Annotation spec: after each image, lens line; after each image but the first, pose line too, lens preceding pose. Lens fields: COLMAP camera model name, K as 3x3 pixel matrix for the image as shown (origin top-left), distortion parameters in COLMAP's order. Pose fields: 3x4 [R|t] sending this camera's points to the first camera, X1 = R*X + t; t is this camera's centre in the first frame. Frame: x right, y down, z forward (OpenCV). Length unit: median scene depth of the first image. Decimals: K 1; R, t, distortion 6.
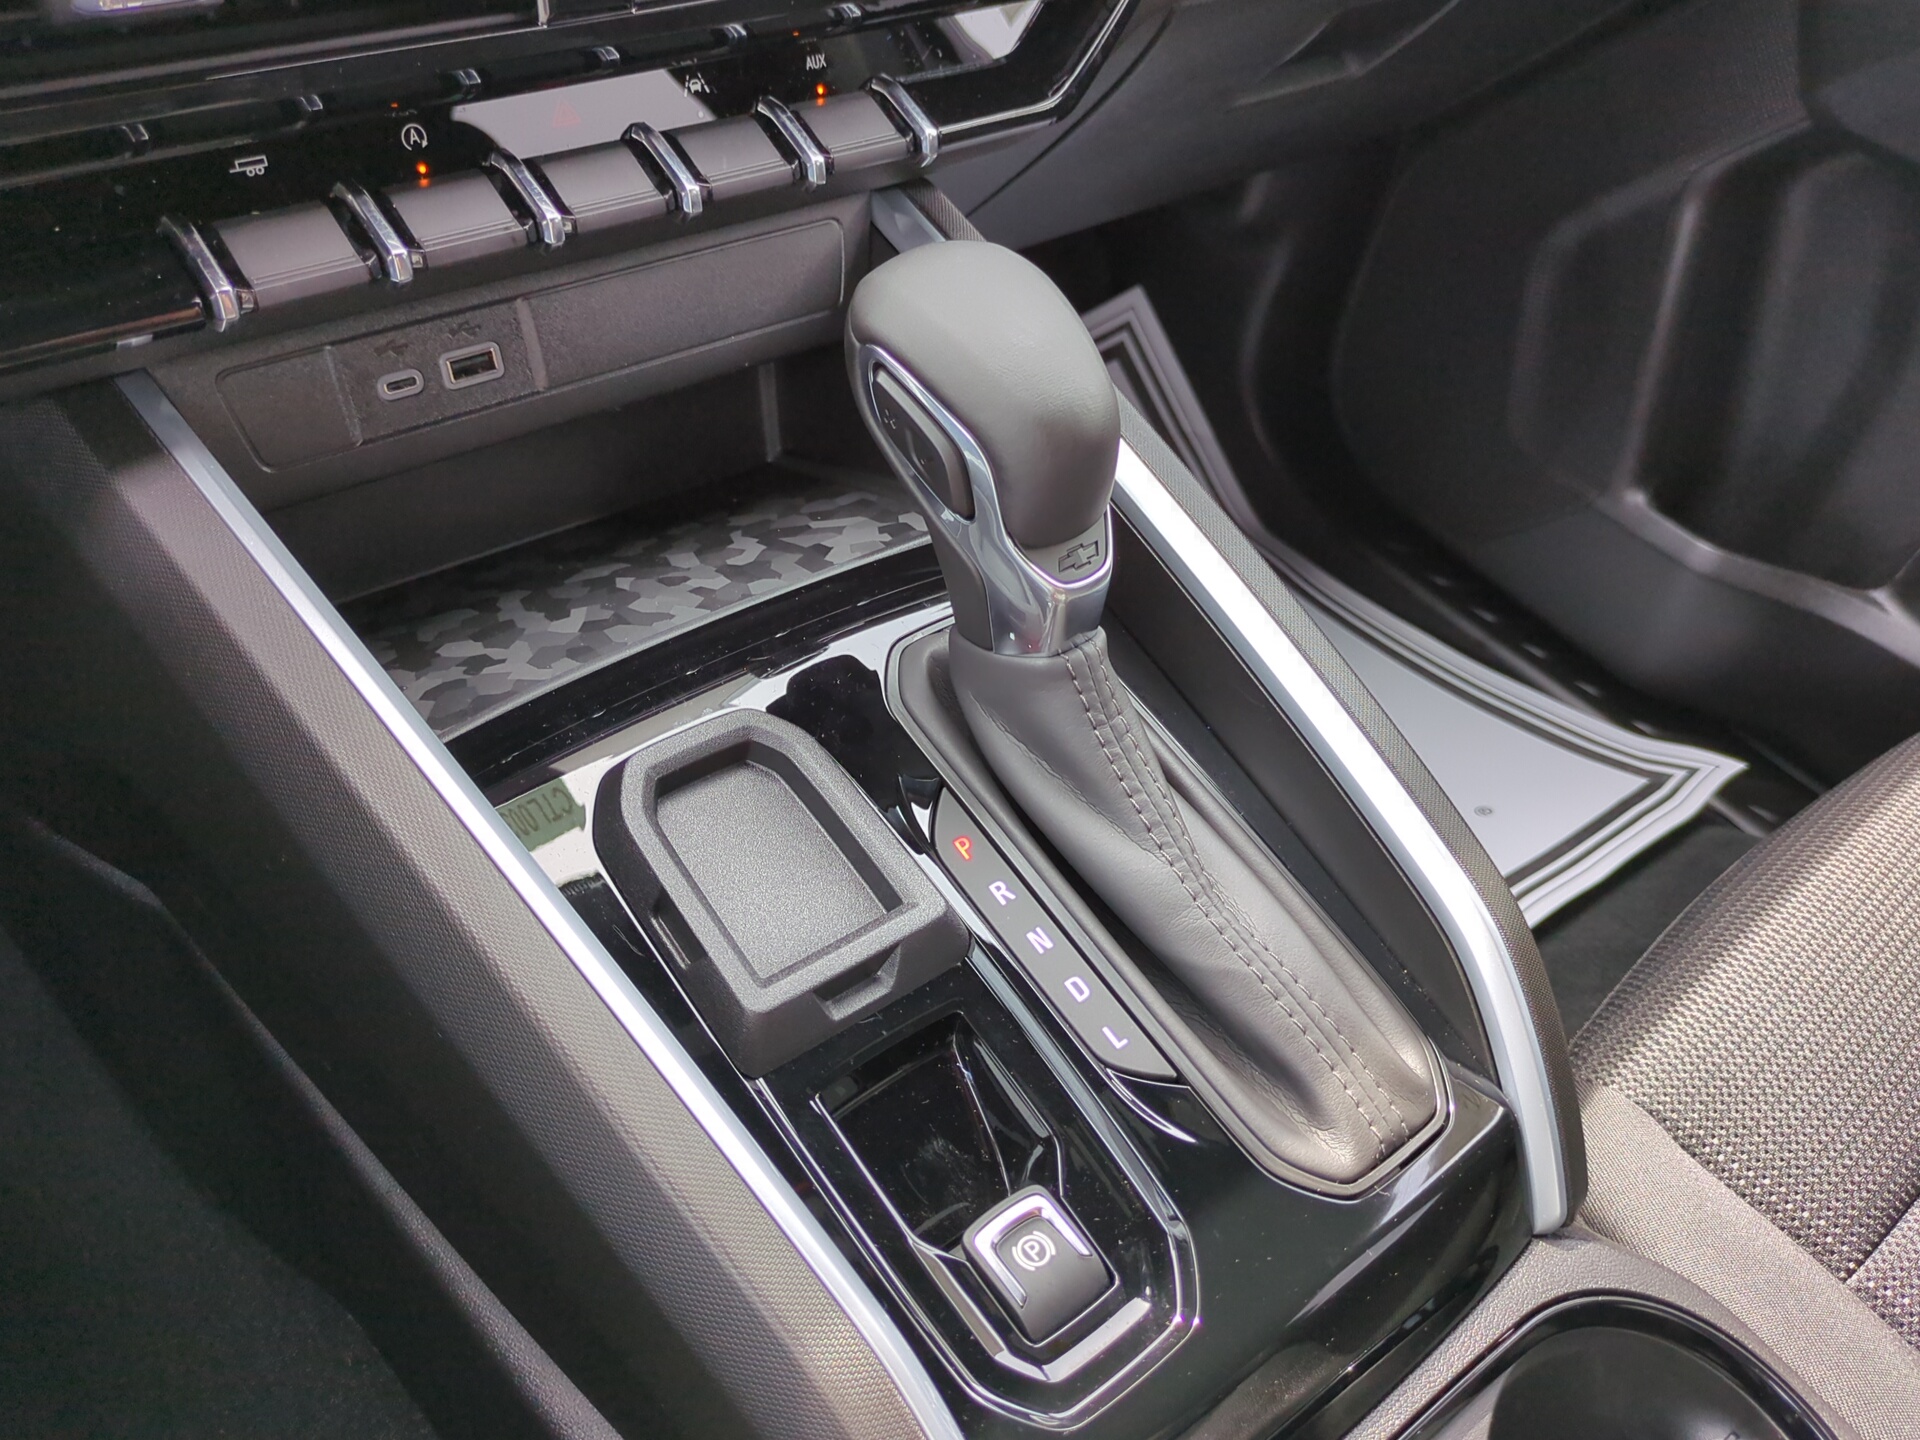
lens RADIAL K [[1627.0, 0, 955.9], [0, 1627.0, 713.8], [0, 0, 1]] dist [0.048025, -0.110790]
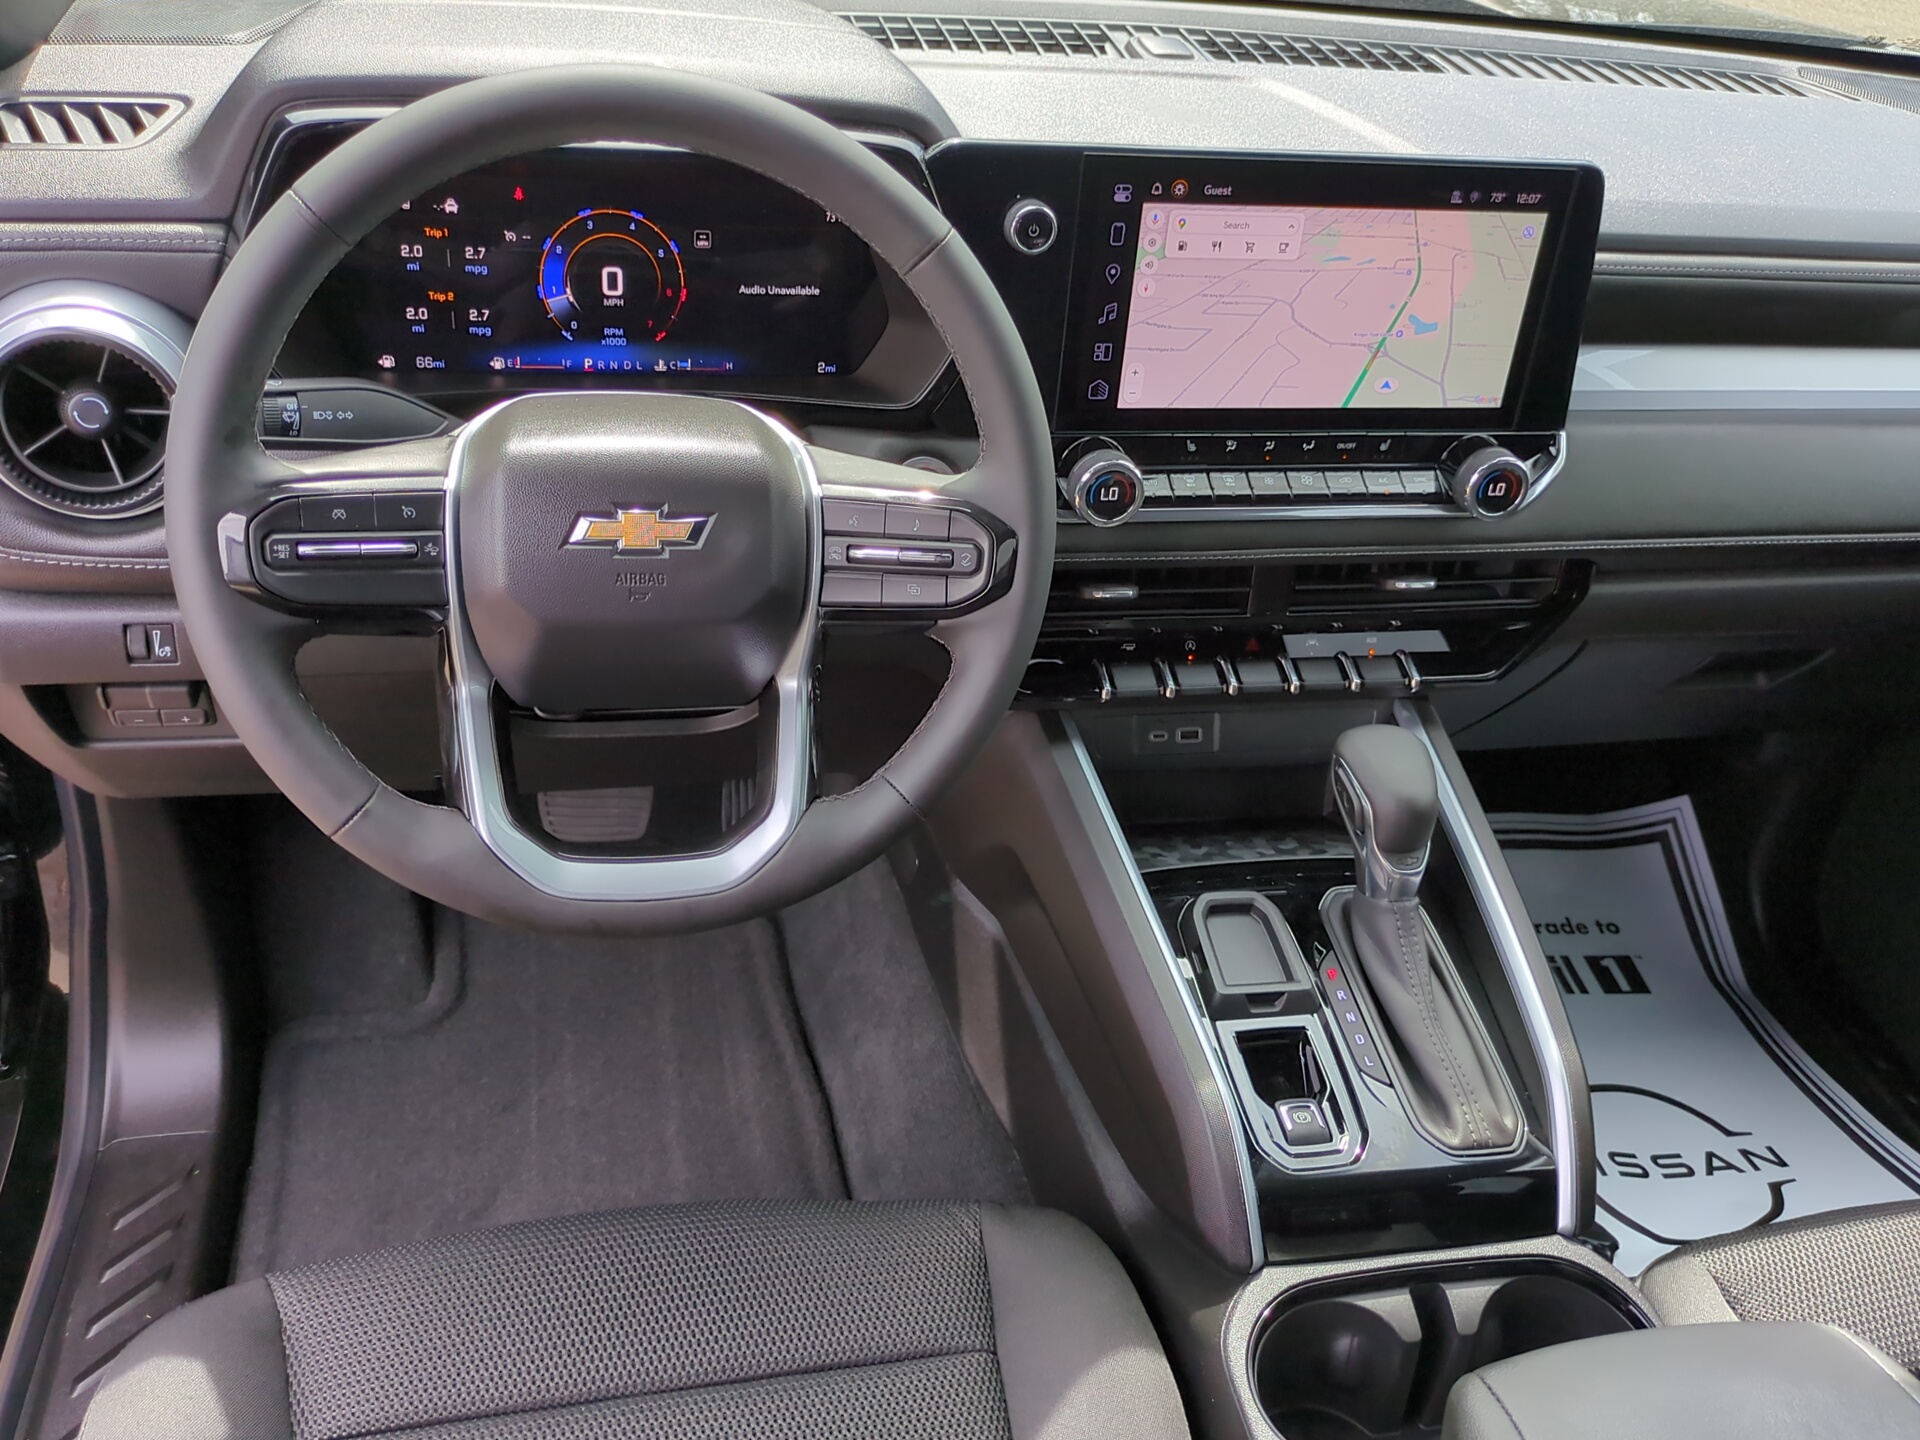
lens RADIAL K [[1627.0, 0, 955.9], [0, 1627.0, 713.8], [0, 0, 1]] dist [0.048025, -0.110790]
pose [[0.878437, 0.195643, -0.435972, 0.428674], [-0.299530, 0.936303, -0.183355, 0.290853], [0.372330, 0.291653, 0.881084, -1.210274]]
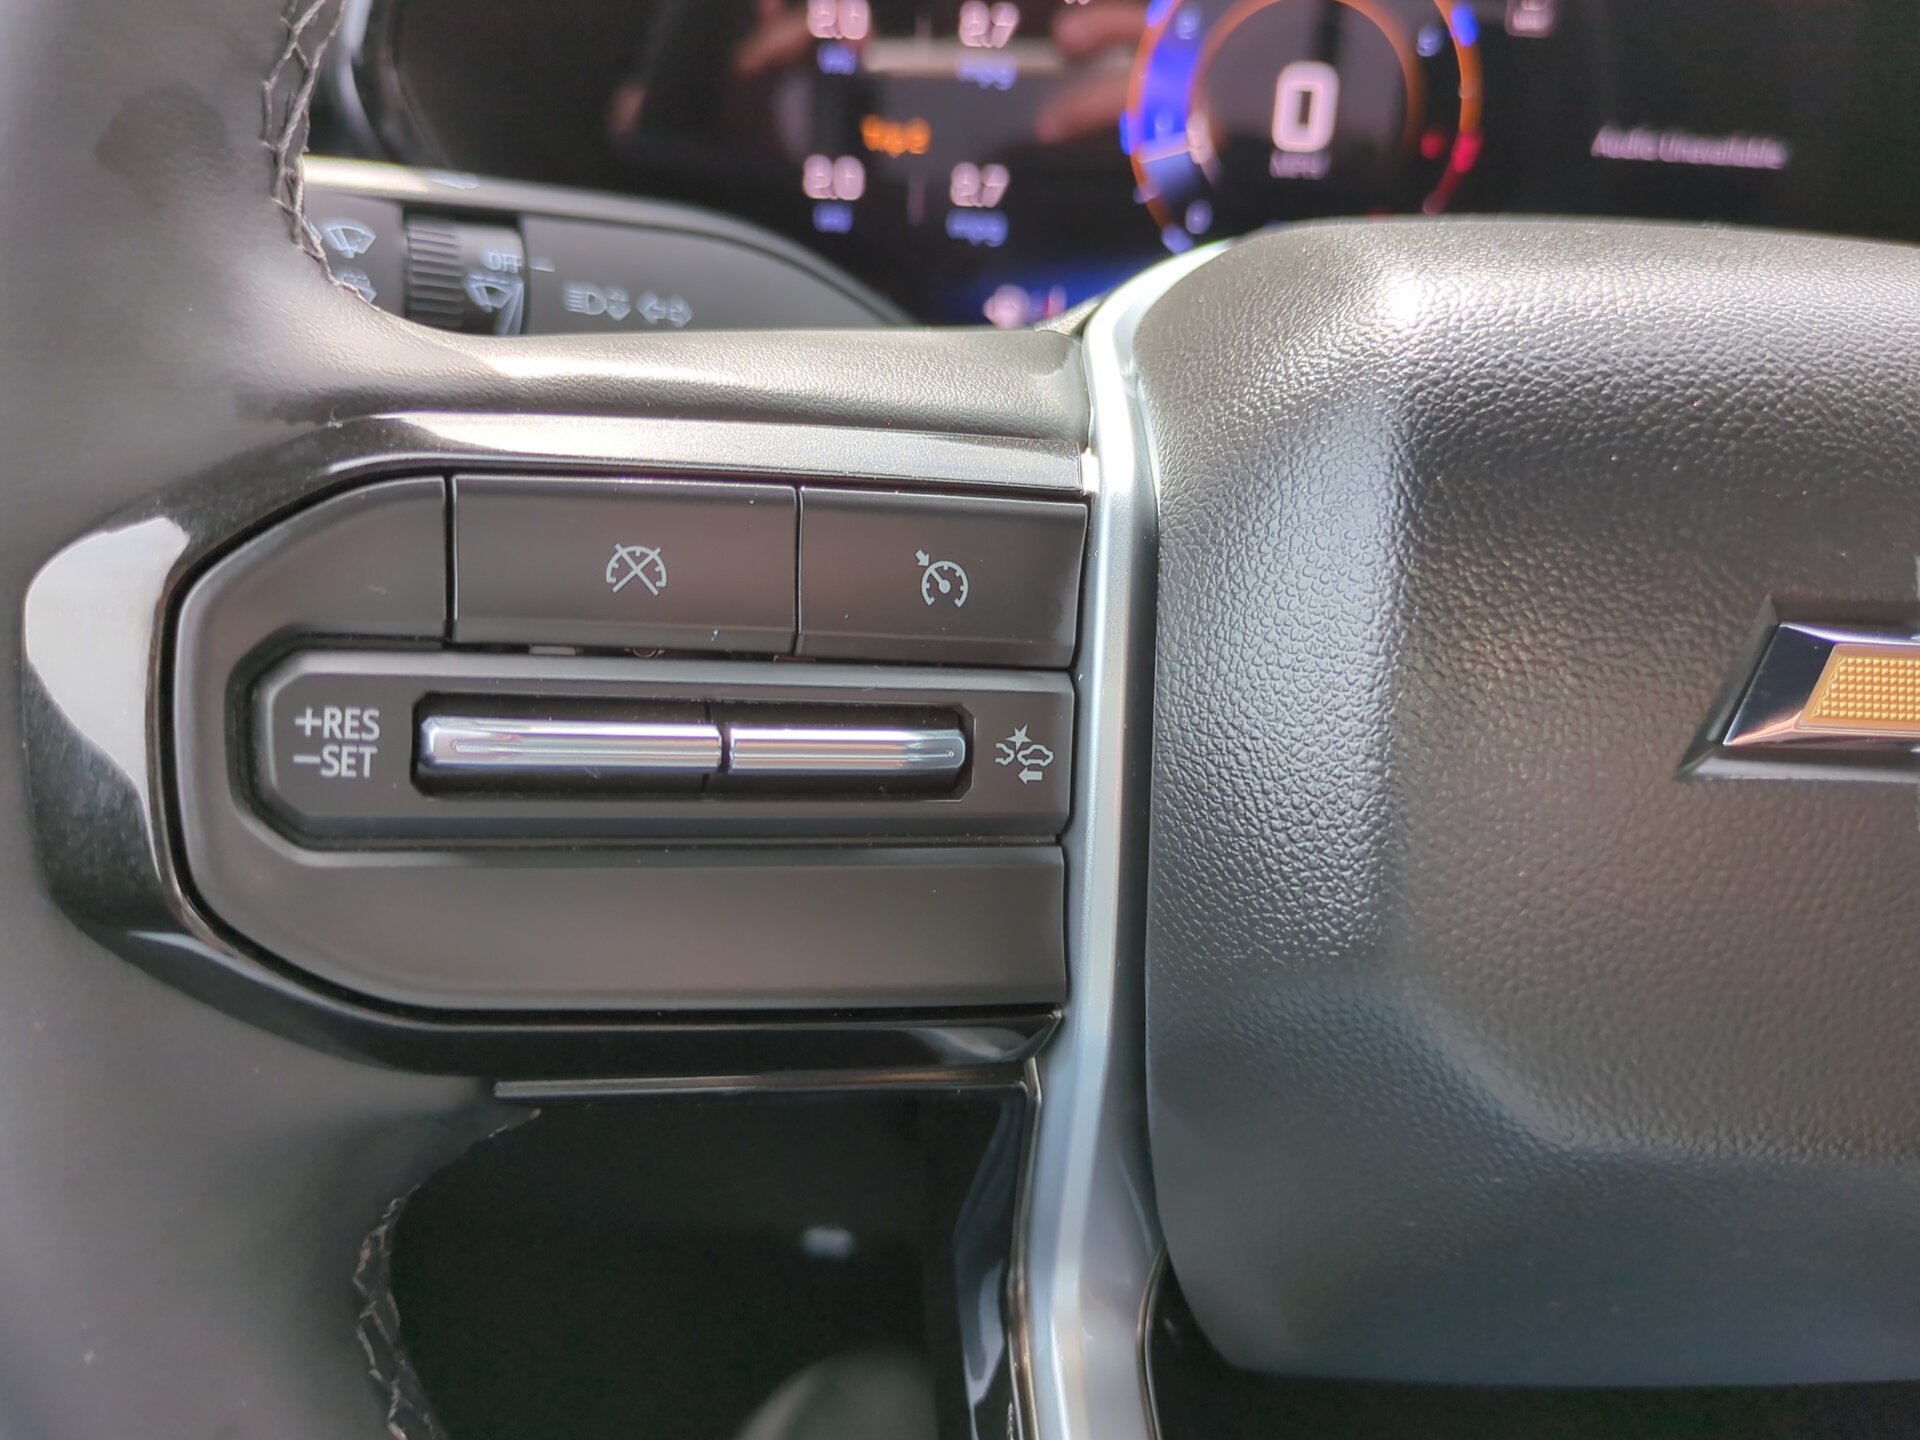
lens RADIAL K [[1624.4, 0, 960.0], [0, 1624.4, 720.0], [0, 0, 1]] dist [0.011198, -0.093530]
pose [[0.799872, 0.167934, -0.576197, -0.572764], [-0.368169, 0.895491, -0.250096, 0.083724], [0.473980, 0.412183, 0.778106, -0.310947]]
